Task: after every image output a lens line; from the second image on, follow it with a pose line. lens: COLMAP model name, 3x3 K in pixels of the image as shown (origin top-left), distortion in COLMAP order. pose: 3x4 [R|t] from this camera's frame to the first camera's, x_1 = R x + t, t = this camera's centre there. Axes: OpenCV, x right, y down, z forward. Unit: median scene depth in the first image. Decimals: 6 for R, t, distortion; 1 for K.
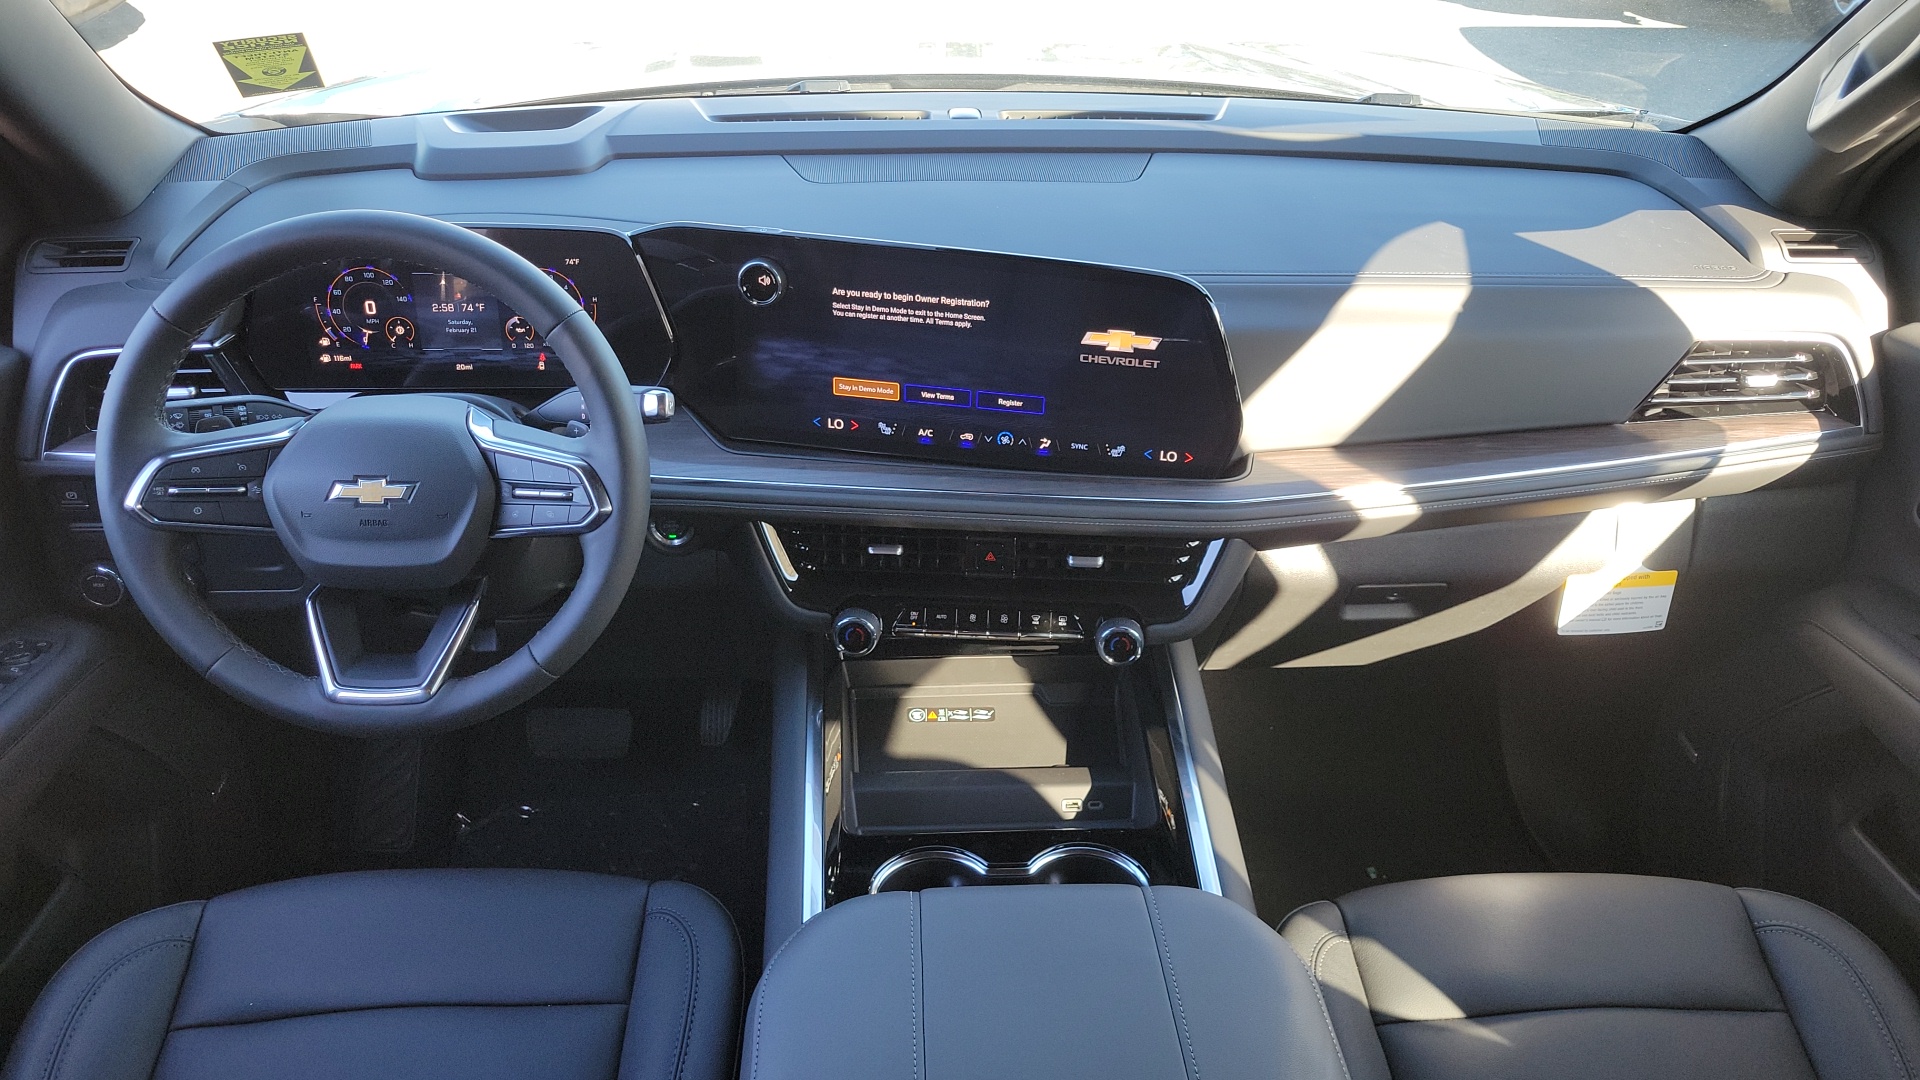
lens RADIAL K [[1437.9, 0, 972.1], [0, 1437.9, 537.9], [0, 0, 1]] dist [0.042710, -0.026213]
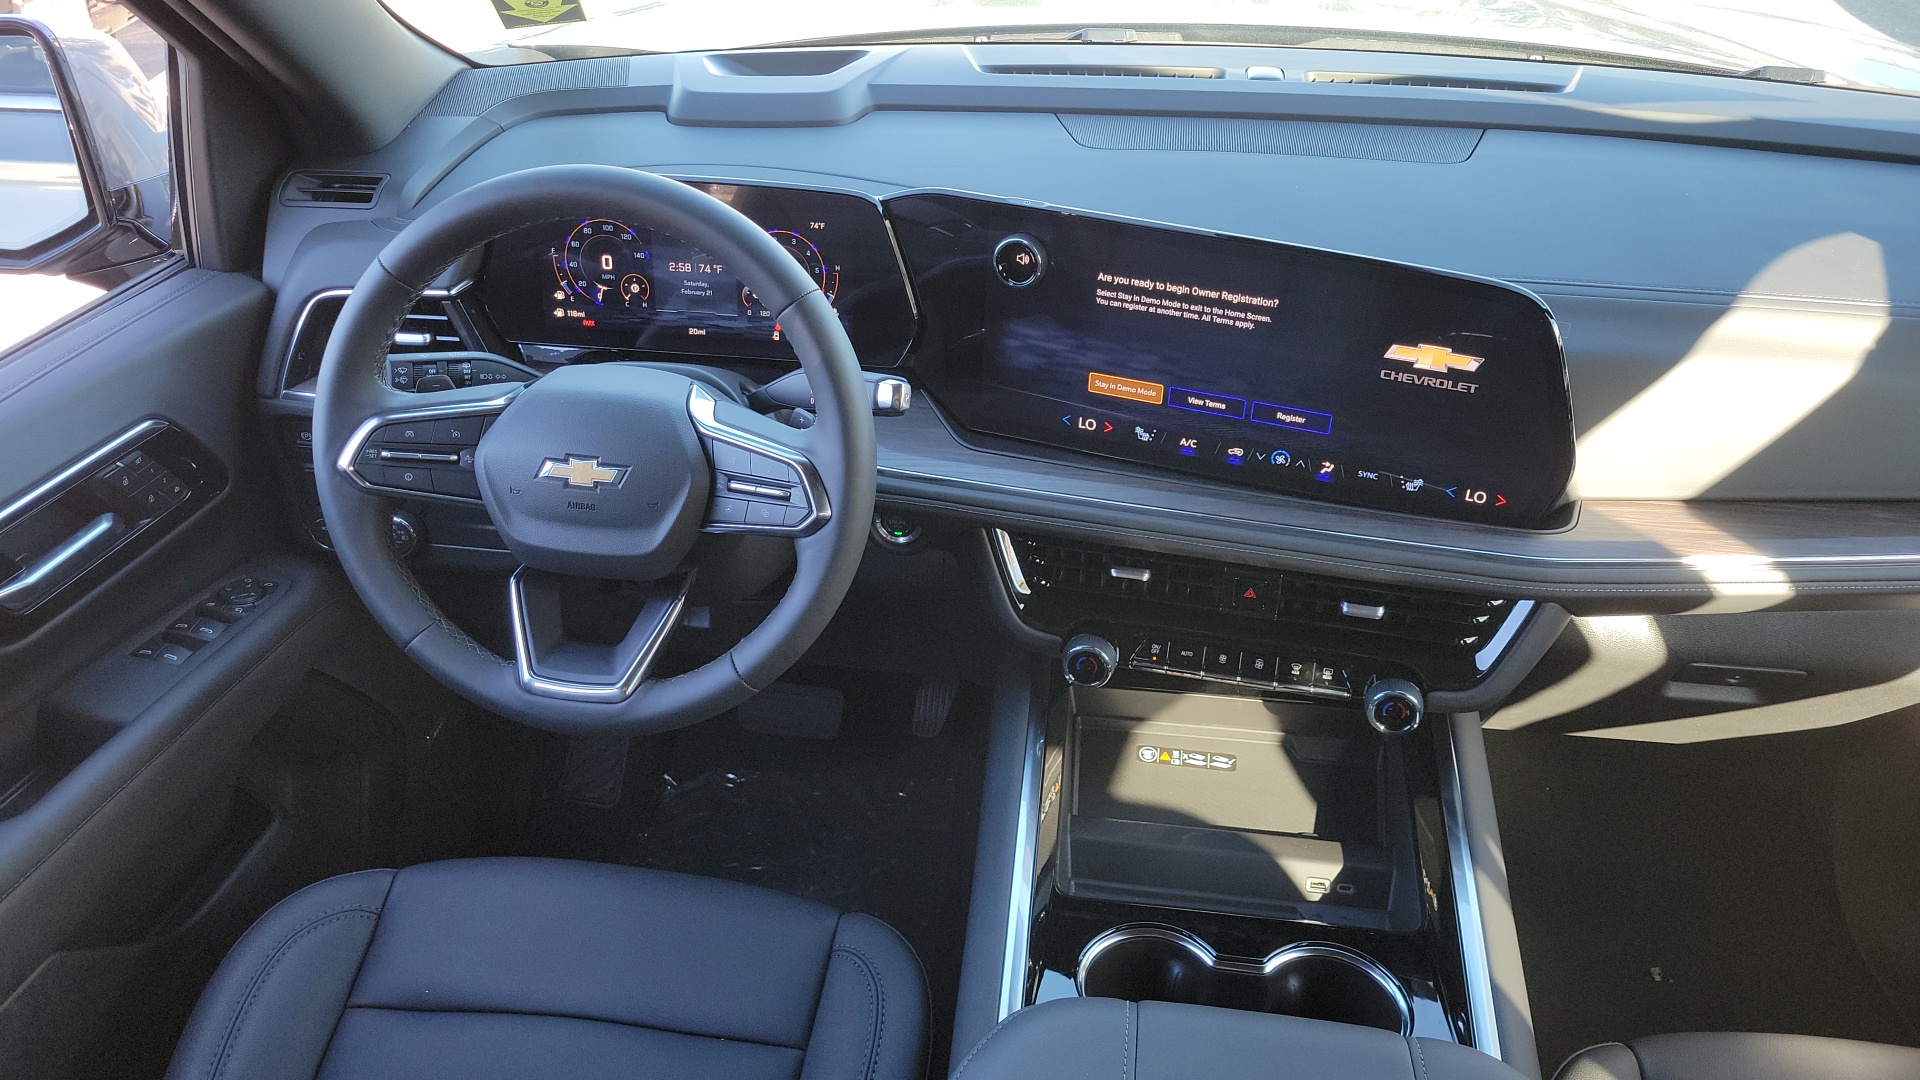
lens RADIAL K [[1441.9, 0, 963.2], [0, 1441.9, 533.1], [0, 0, 1]] dist [0.031681, -0.001163]
pose [[0.981807, 0.094422, -0.164742, -0.017260], [-0.088269, 0.995111, 0.044296, -0.046198], [0.168120, -0.028949, 0.985341, 0.109165]]
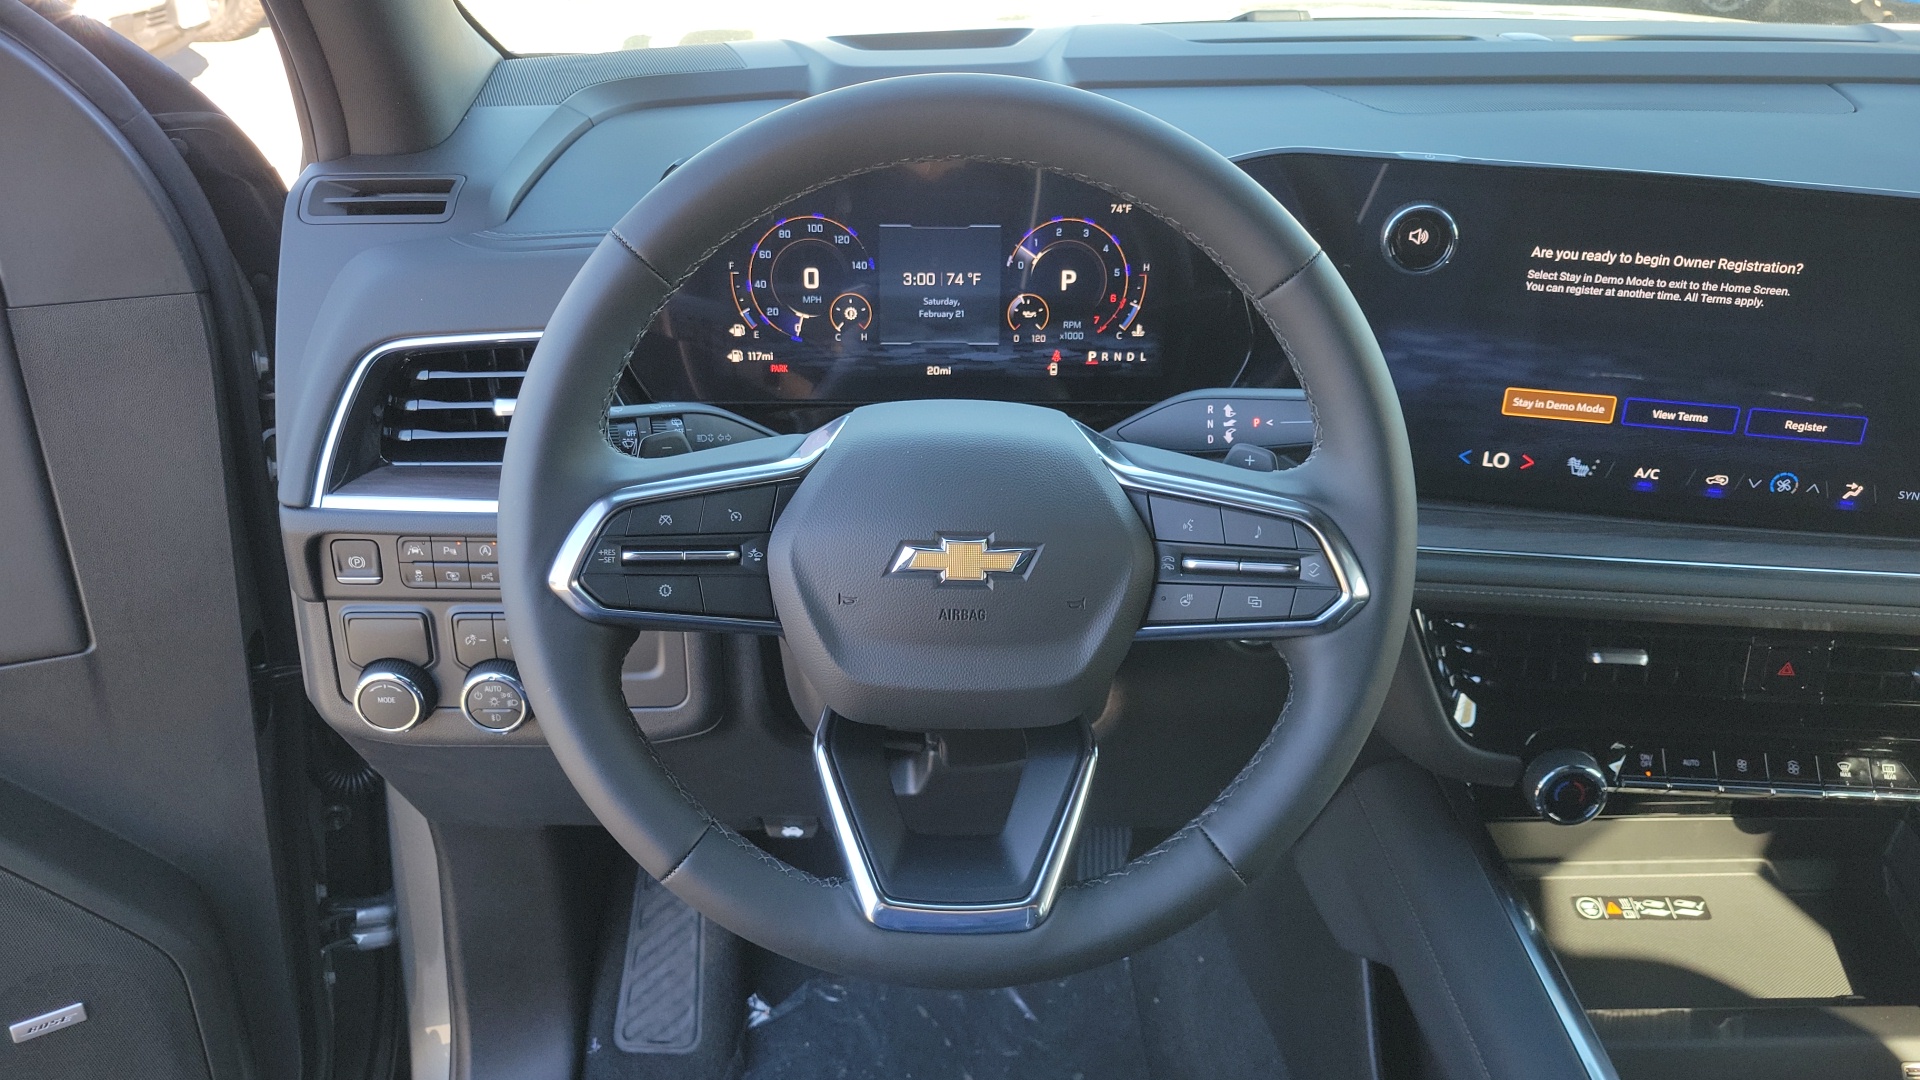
lens RADIAL K [[1462.2, 0, 970.0], [0, 1462.2, 525.8], [0, 0, 1]] dist [0.025146, 0.001376]
pose [[0.999869, 0.007491, -0.014348, -0.333282], [-0.008271, 0.998448, -0.055078, -0.011202], [0.013913, 0.055190, 0.998379, 0.345504]]
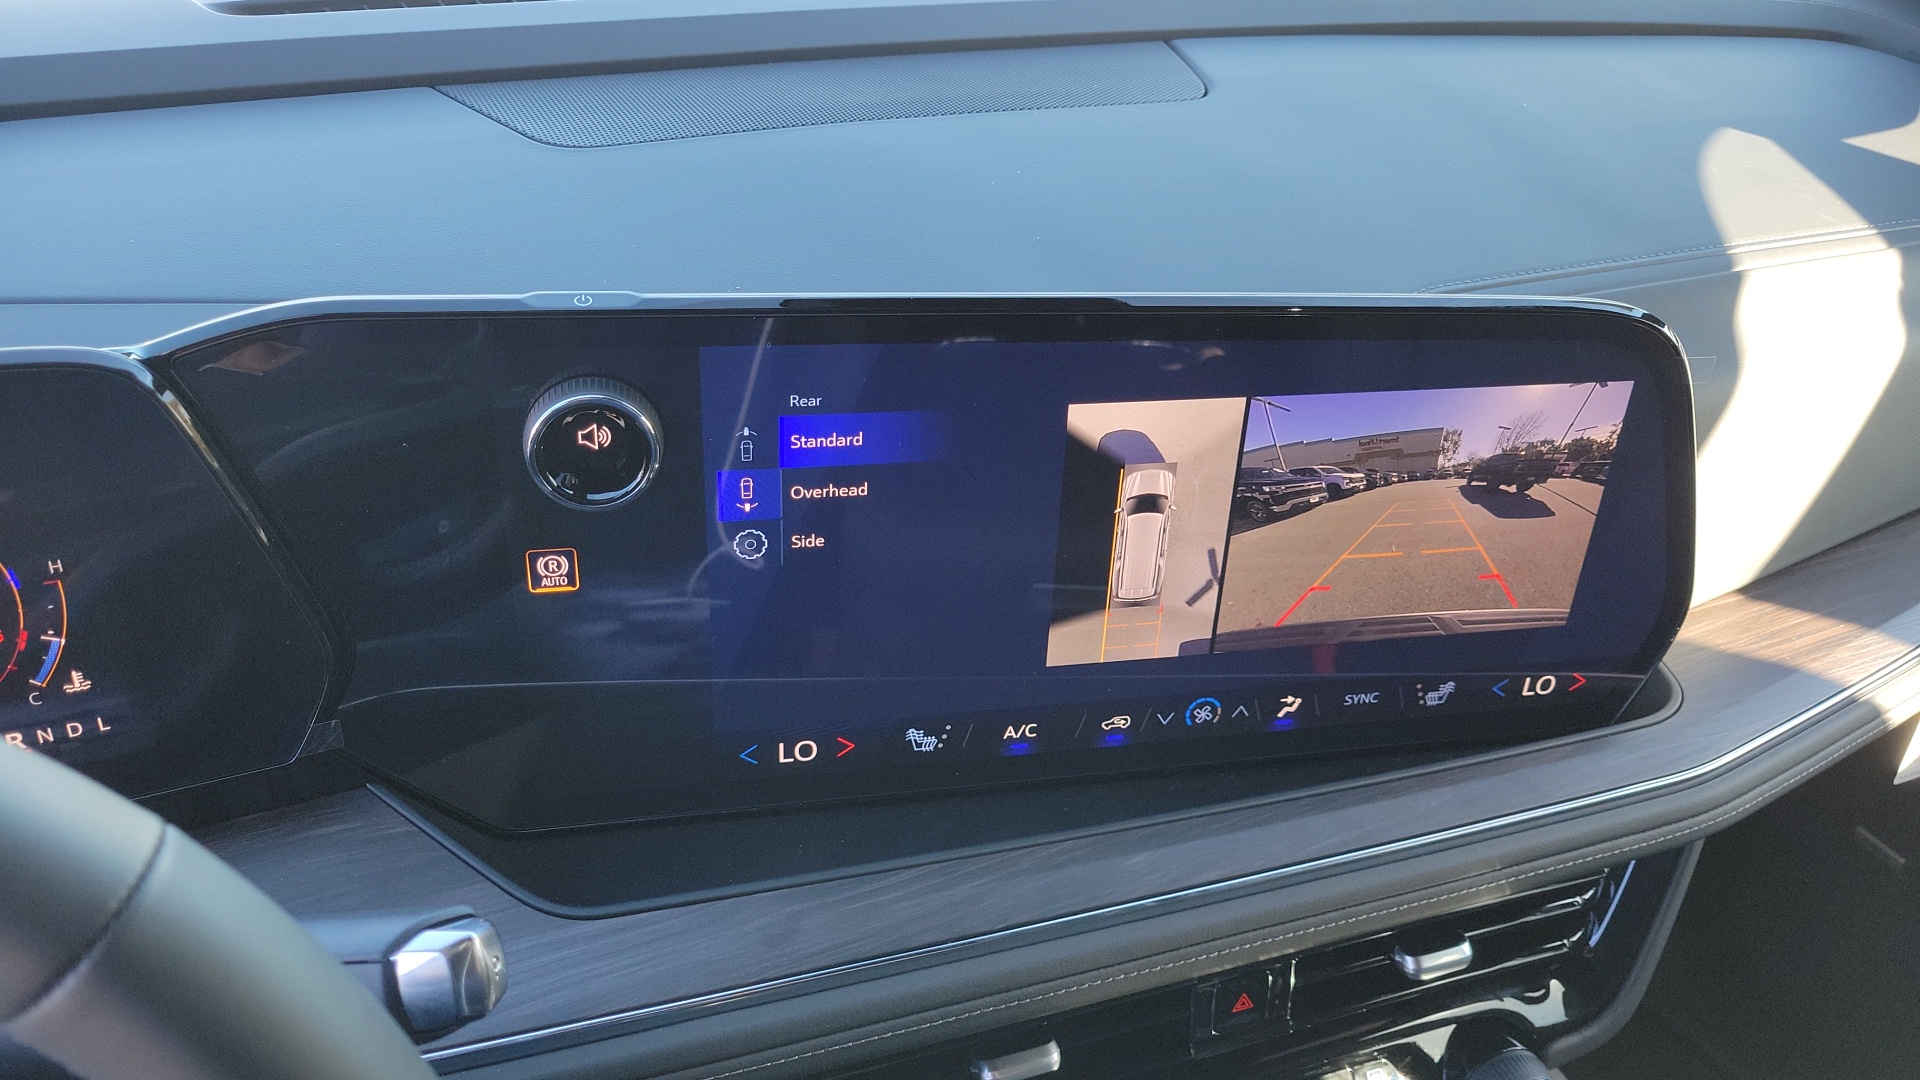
lens RADIAL K [[1462.2, 0, 970.0], [0, 1462.2, 525.8], [0, 0, 1]] dist [0.025146, 0.001376]
pose [[0.921561, -0.167442, 0.350268, -0.188305], [0.150589, 0.985746, 0.075022, -0.169553], [-0.357837, -0.016391, 0.933640, 0.622466]]
